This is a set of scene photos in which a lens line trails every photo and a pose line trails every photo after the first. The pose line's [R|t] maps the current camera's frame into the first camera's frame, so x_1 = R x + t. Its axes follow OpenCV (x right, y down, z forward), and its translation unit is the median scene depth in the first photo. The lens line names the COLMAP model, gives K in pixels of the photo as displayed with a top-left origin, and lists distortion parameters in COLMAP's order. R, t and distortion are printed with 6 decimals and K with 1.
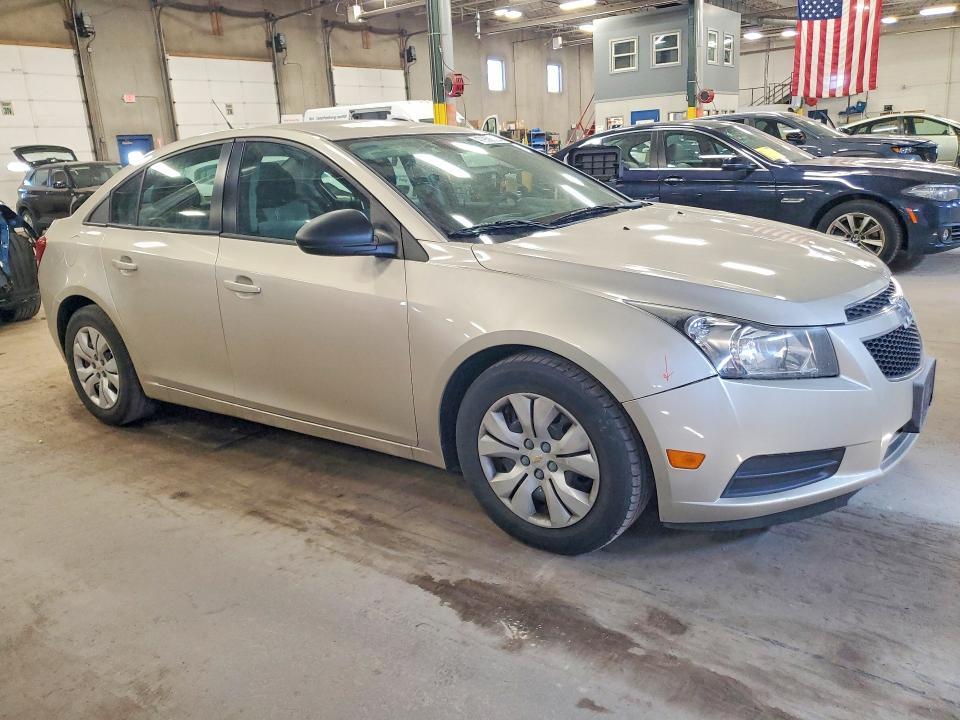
lens RADIAL K [[785.2, 0, 480.0], [0, 785.2, 360.0], [0, 0, 1]] dist [0.005348, -0.004579]
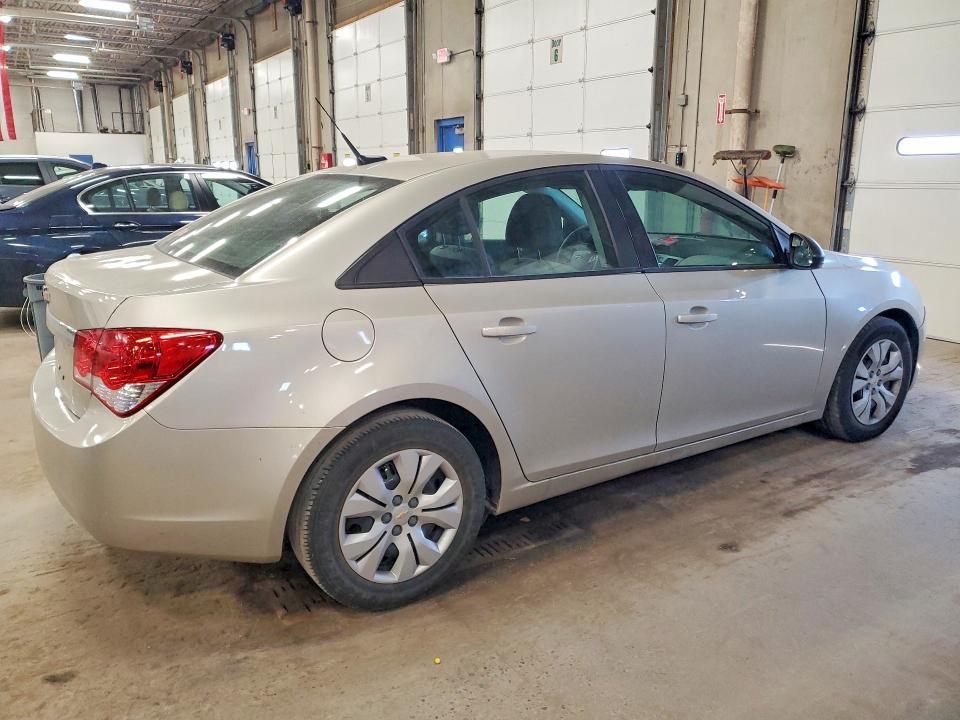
lens RADIAL K [[717.8, 0, 480.0], [0, 717.8, 360.0], [0, 0, 1]] dist [0.031339, -0.000758]
pose [[0.341180, -0.147288, 0.928387, -1.266146], [0.237401, 0.969132, 0.066508, -0.168909], [-0.909526, 0.197709, 0.365615, 0.941371]]
